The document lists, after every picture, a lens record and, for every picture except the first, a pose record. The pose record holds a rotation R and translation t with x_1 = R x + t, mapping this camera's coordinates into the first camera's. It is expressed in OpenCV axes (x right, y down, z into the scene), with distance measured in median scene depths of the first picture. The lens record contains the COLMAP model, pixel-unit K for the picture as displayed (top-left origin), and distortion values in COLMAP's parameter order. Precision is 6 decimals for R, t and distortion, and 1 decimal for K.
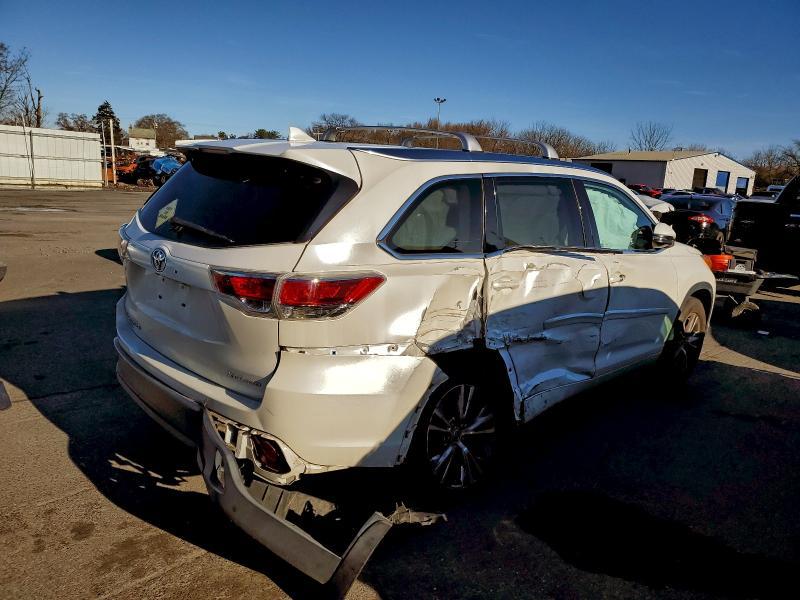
lens RADIAL K [[615.4, 0, 396.7], [0, 615.4, 297.1], [0, 0, 1]] dist [0.009771, 0.012937]
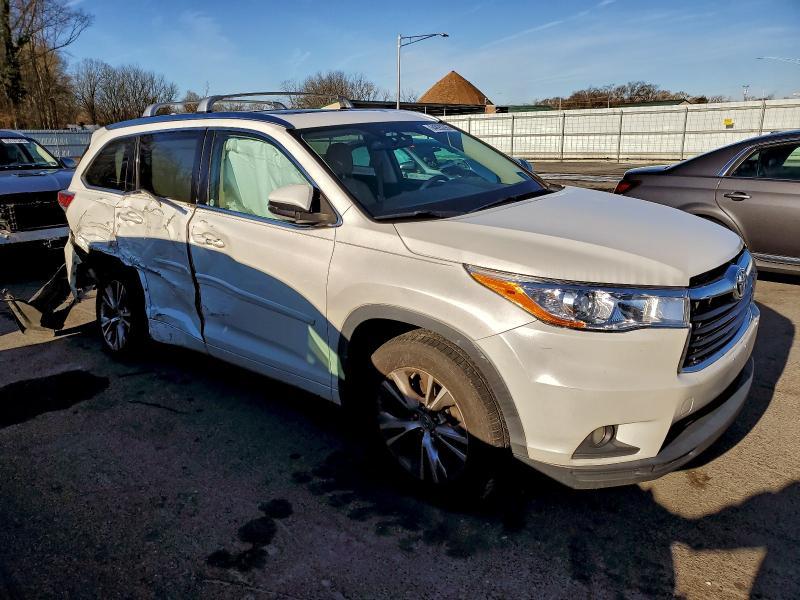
lens RADIAL K [[615.4, 0, 396.8], [0, 615.4, 303.3], [0, 0, 1]] dist [0.009771, 0.012937]
pose [[0.051700, 0.198710, -0.978694, 0.671596], [-0.168202, 0.967737, 0.187600, -0.081750], [0.984396, 0.154919, 0.083455, 0.654231]]
